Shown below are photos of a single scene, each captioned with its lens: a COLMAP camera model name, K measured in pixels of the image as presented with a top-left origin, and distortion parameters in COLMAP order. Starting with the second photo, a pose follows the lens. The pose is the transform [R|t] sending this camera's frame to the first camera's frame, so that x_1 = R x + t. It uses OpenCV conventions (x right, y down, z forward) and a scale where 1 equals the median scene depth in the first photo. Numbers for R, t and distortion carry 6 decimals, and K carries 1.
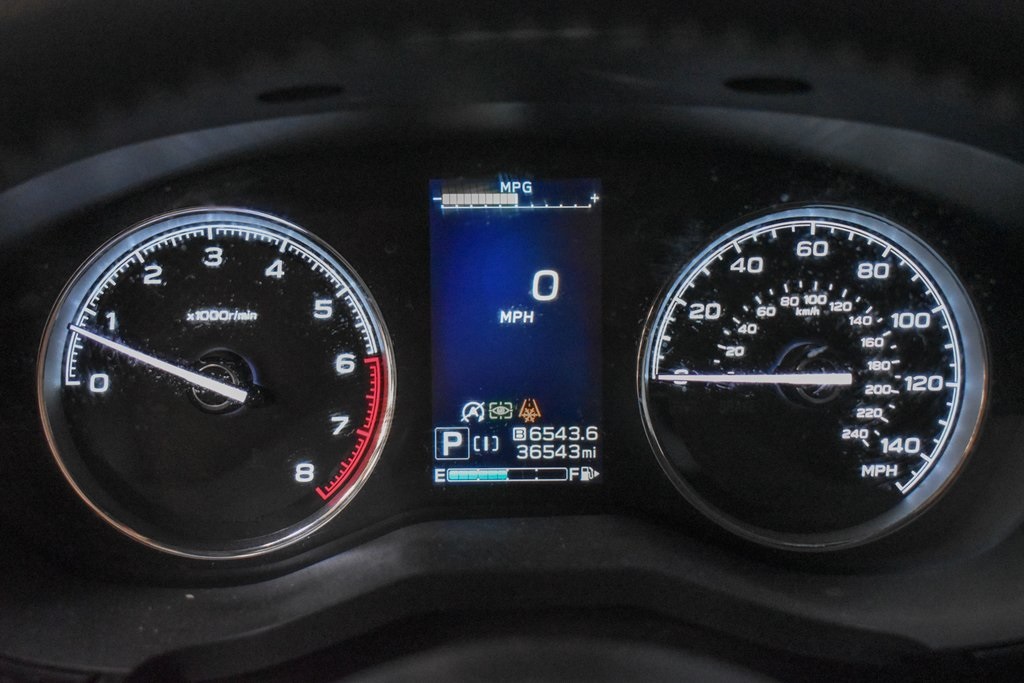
lens RADIAL K [[1366.3, 0, 512.0], [0, 1366.3, 341.5], [0, 0, 1]] dist [-0.002558, 0.002739]
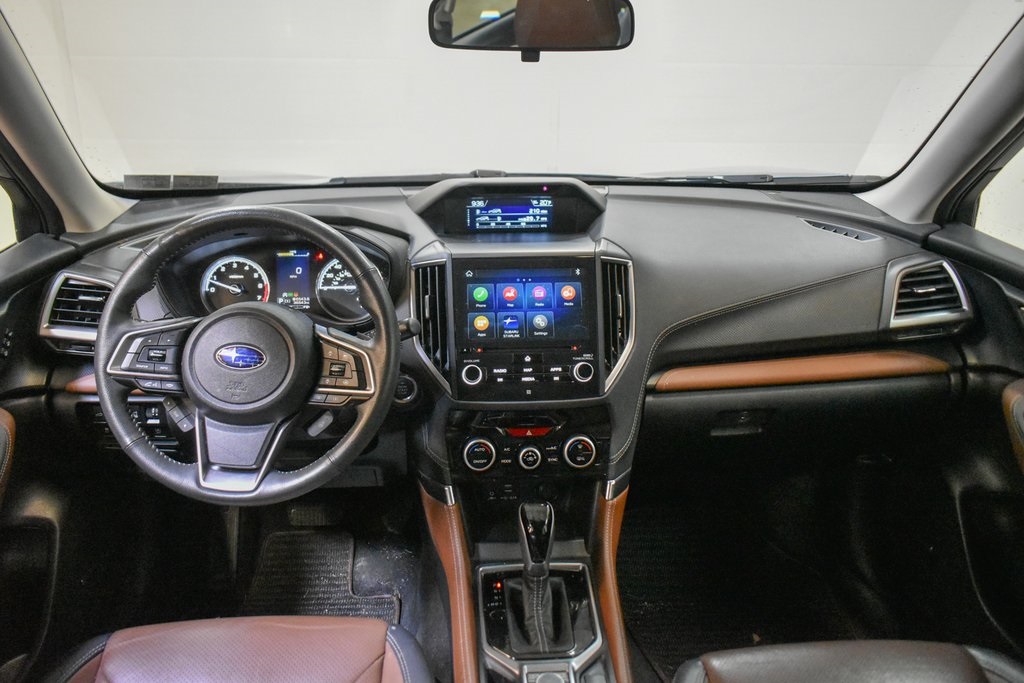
lens RADIAL K [[833.6, 0, 512.0], [0, 833.6, 341.5], [0, 0, 1]] dist [-0.000359, 0.003136]
pose [[0.999660, -0.009849, 0.024127, 0.759126], [0.011093, 0.998587, -0.051978, 0.403603], [-0.023581, 0.052228, 0.998357, -2.187879]]
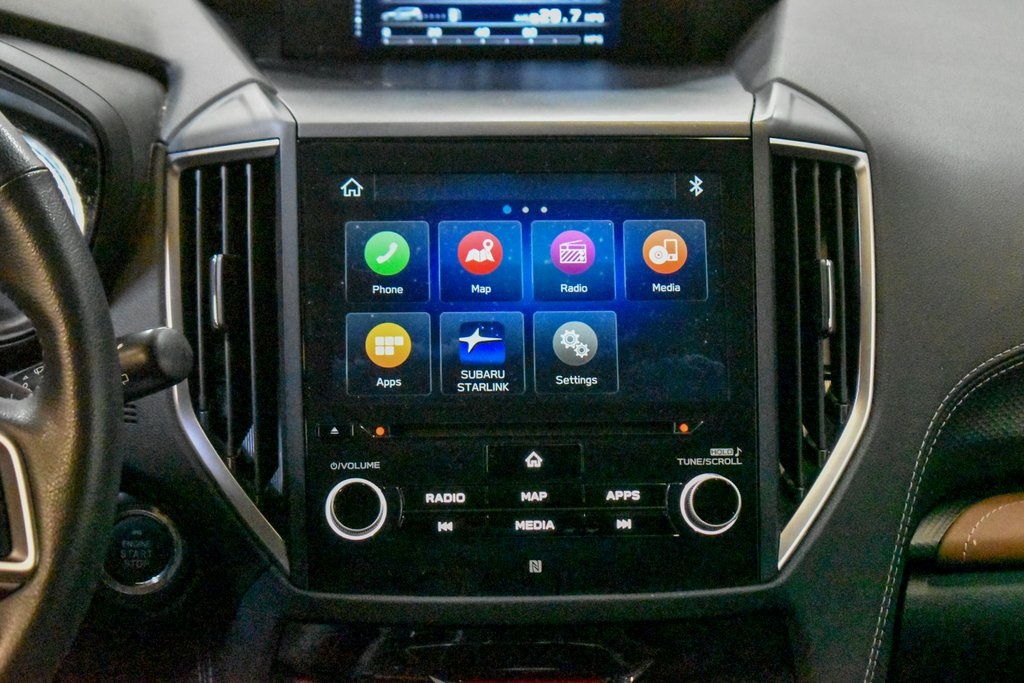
lens RADIAL K [[2478.5, 0, 512.0], [0, 2478.5, 341.5], [0, 0, 1]] dist [0.023747, -0.291855]
pose [[0.999694, 0.002462, 0.024614, 0.792057], [-0.000797, 0.997723, -0.067447, 0.366696], [-0.024724, 0.067407, 0.997419, -2.006681]]
